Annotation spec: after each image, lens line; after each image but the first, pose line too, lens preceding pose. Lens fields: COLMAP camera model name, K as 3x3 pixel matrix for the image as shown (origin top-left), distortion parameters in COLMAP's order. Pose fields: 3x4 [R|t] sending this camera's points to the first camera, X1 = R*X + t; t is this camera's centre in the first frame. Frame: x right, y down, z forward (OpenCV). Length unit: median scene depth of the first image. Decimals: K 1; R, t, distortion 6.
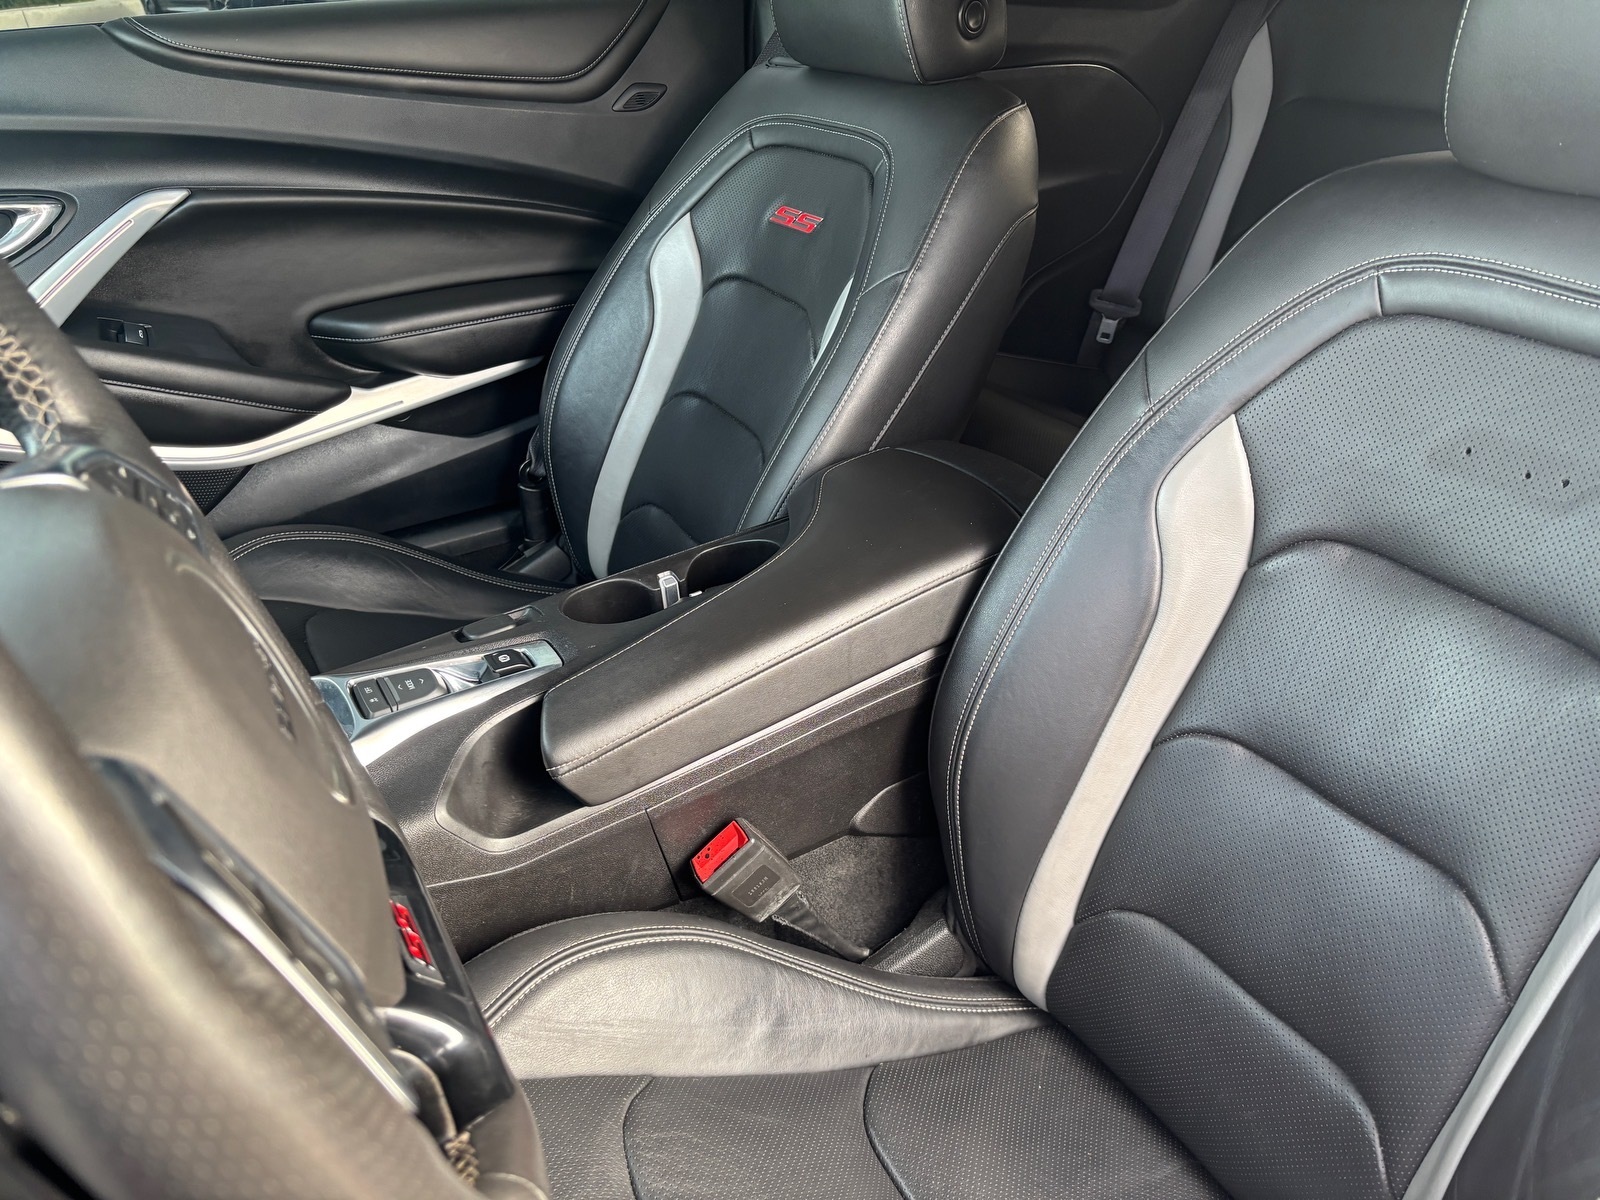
lens RADIAL K [[1289.0, 0, 779.2], [0, 1289.0, 621.8], [0, 0, 1]] dist [0.056322, -0.075978]
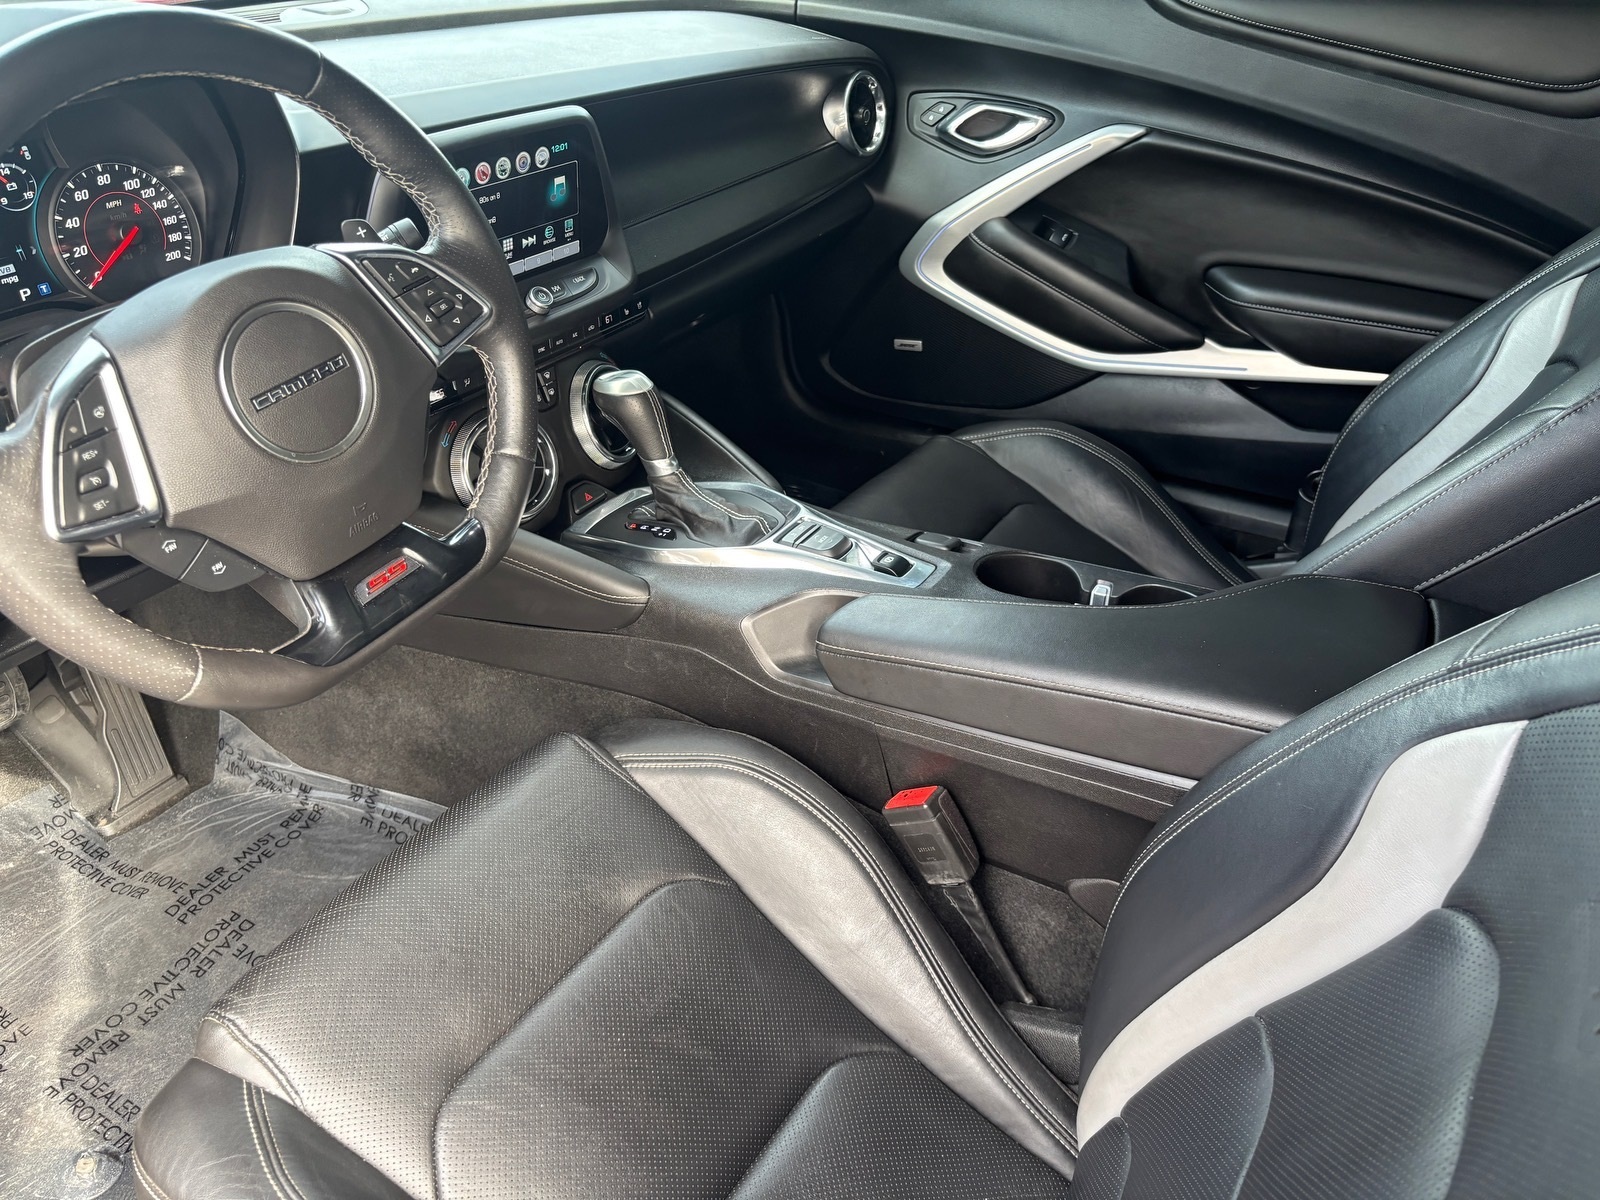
lens RADIAL K [[1289.0, 0, 779.2], [0, 1289.0, 621.8], [0, 0, 1]] dist [0.056322, -0.075978]
pose [[0.428756, 0.490190, -0.758869, 0.466384], [-0.433765, 0.848538, 0.303037, -0.163921], [0.792475, 0.199242, 0.576443, 0.167234]]
